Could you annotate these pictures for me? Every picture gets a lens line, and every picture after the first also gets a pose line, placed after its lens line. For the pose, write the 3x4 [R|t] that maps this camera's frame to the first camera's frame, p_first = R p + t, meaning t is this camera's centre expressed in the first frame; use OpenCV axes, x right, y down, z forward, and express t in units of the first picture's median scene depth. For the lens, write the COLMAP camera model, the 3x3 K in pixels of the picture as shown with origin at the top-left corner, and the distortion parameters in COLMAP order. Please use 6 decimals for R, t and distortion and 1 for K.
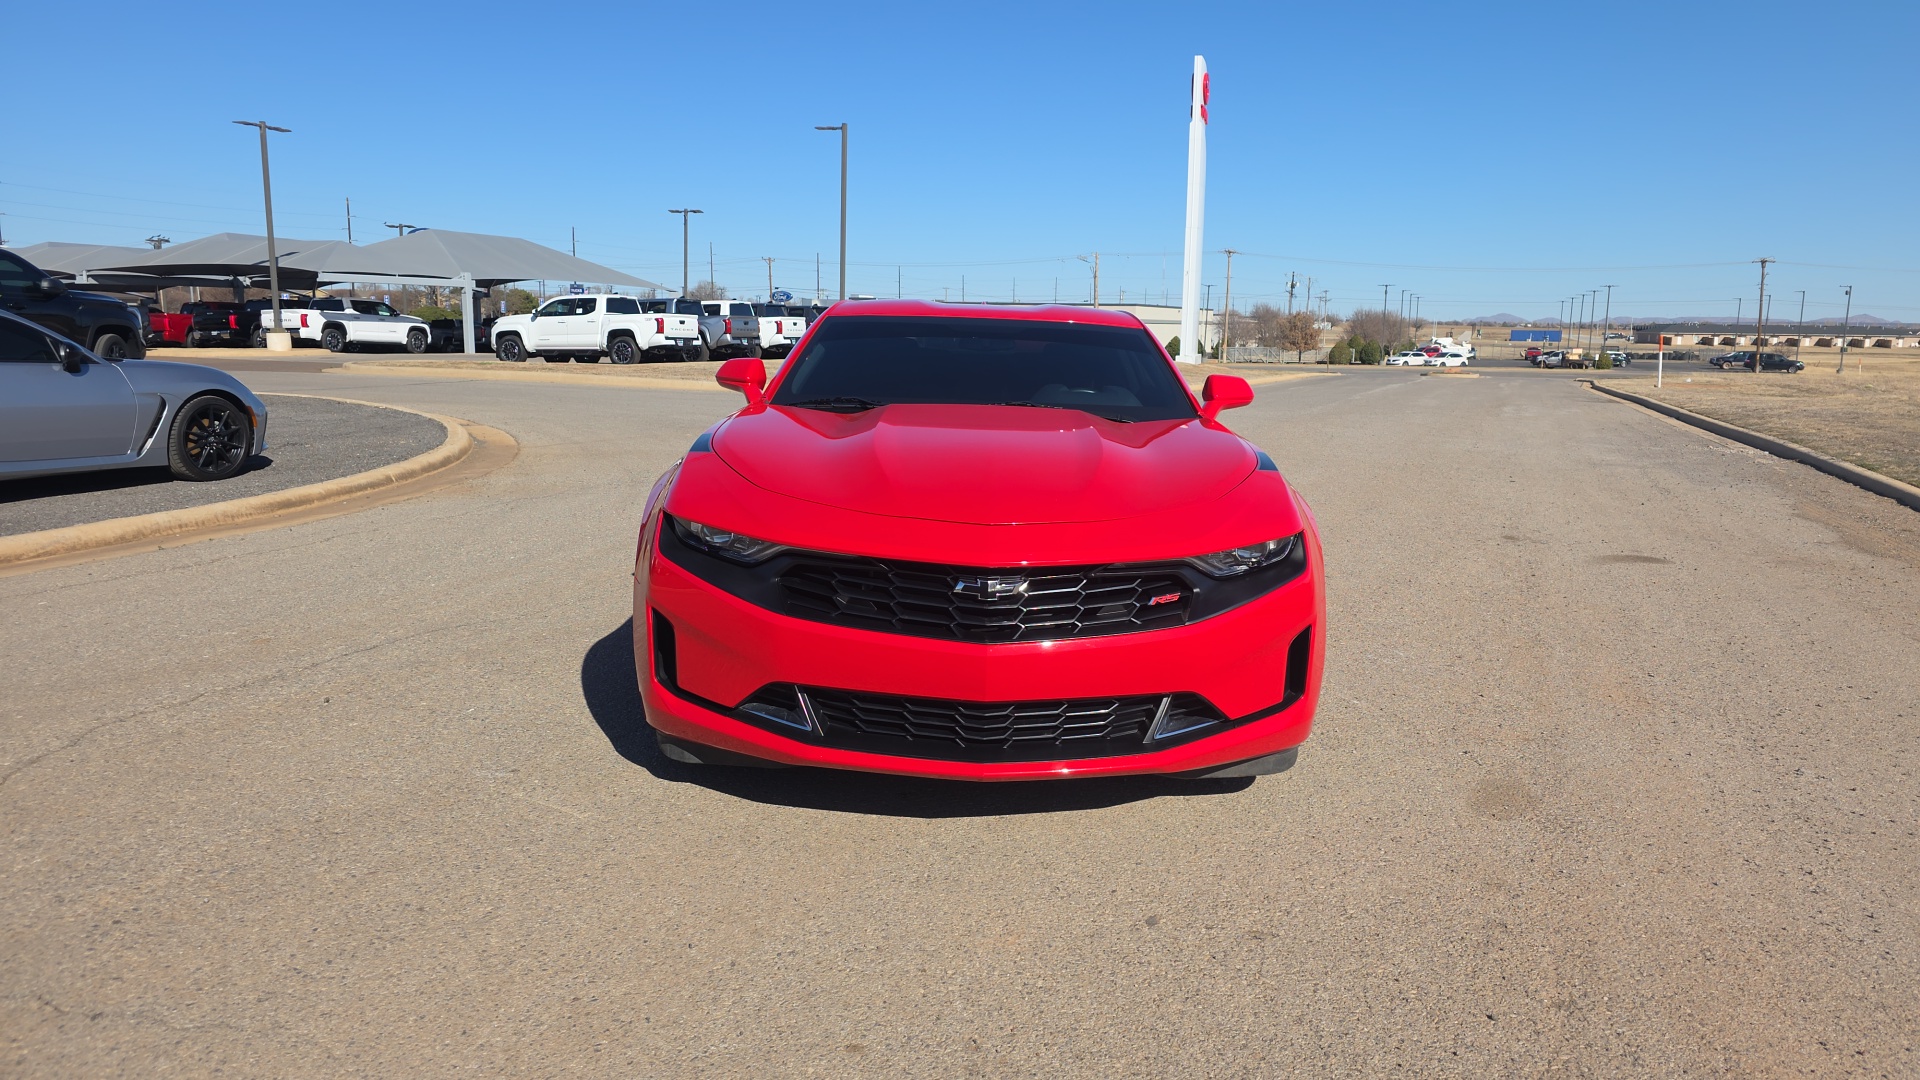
lens RADIAL K [[1366.8, 0, 960.0], [0, 1366.8, 540.0], [0, 0, 1]] dist [-0.000006, -0.003253]
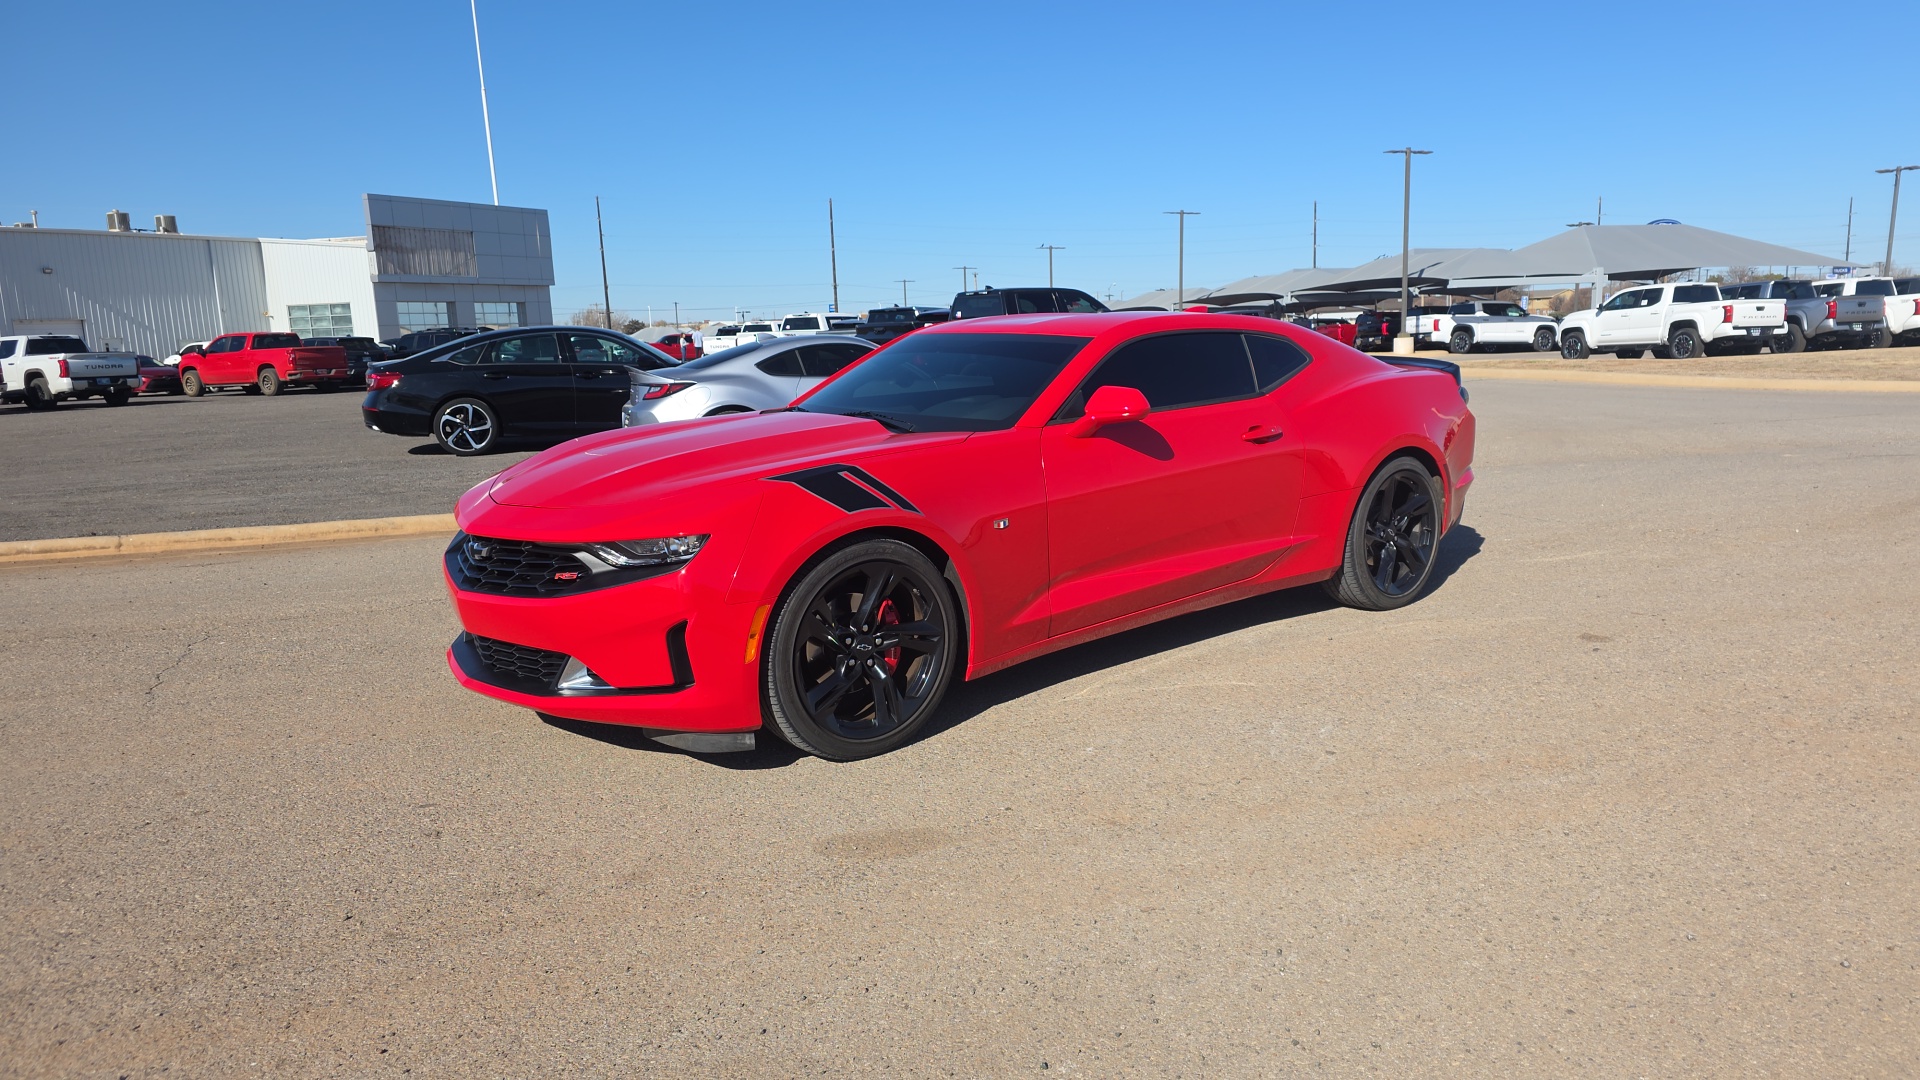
lens RADIAL K [[1279.5, 0, 869.9], [0, 1279.5, 540.0], [0, 0, 1]] dist [0.008705, 0.000084]
pose [[0.568604, 0.088220, -0.817867, 0.148763], [-0.080272, 0.995438, 0.051566, -0.008423], [0.818686, 0.036331, 0.573091, 0.066431]]
